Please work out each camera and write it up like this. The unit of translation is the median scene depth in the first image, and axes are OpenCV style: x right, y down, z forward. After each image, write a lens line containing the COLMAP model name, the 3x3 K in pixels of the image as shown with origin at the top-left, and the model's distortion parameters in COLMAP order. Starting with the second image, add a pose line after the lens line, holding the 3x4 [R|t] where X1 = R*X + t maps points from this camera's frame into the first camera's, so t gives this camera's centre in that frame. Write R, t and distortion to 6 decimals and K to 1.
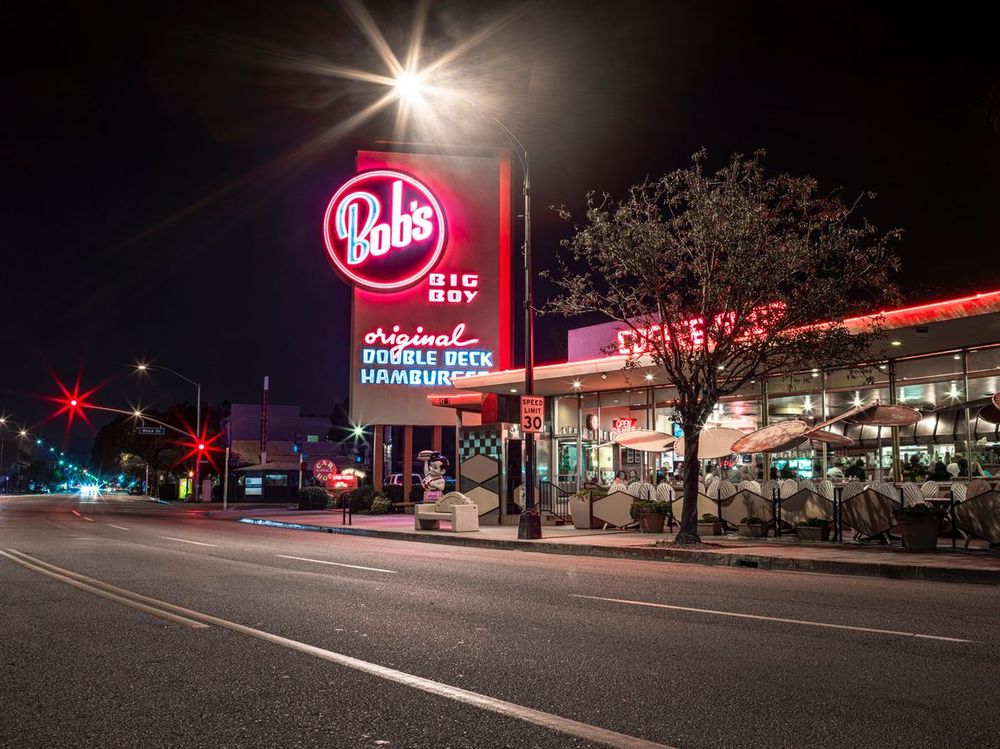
lens RADIAL K [[1056.1, 0, 499.4], [0, 1056.1, 371.1], [0, 0, 1]] dist [-0.094493, 0.000000]
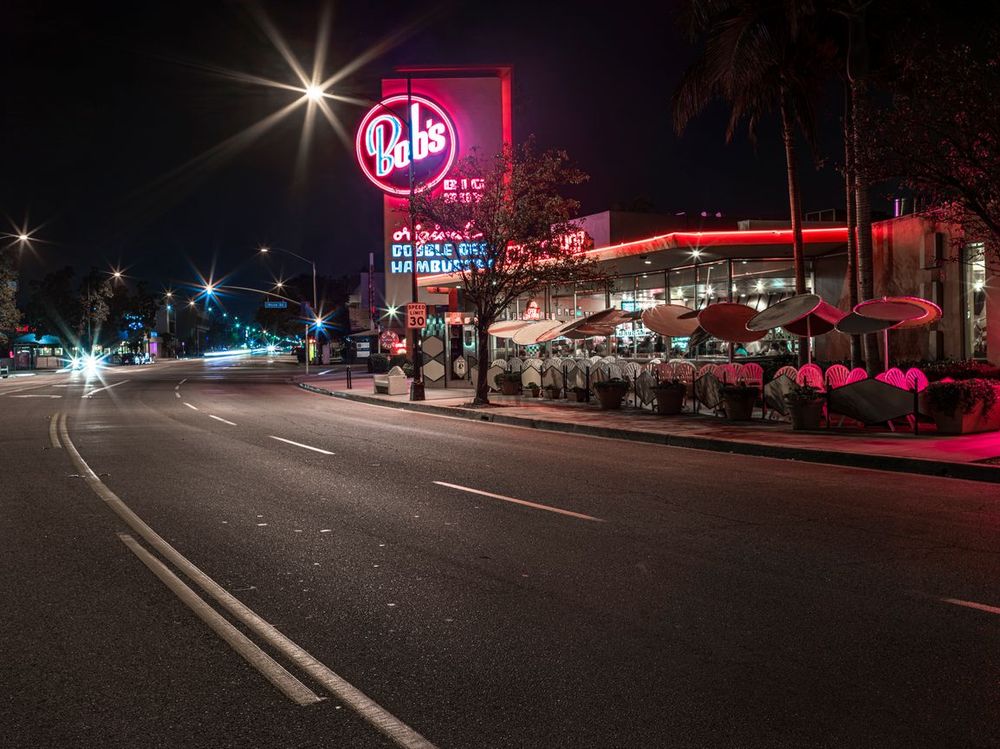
lens RADIAL K [[1056.1, 0, 499.9], [0, 1056.1, 376.4], [0, 0, 1]] dist [-0.094493, 0.000000]
pose [[0.985738, -0.017242, -0.167402, 0.197894], [0.041822, 0.988629, 0.144440, -0.041416], [0.163008, -0.149381, 0.975251, -0.207484]]
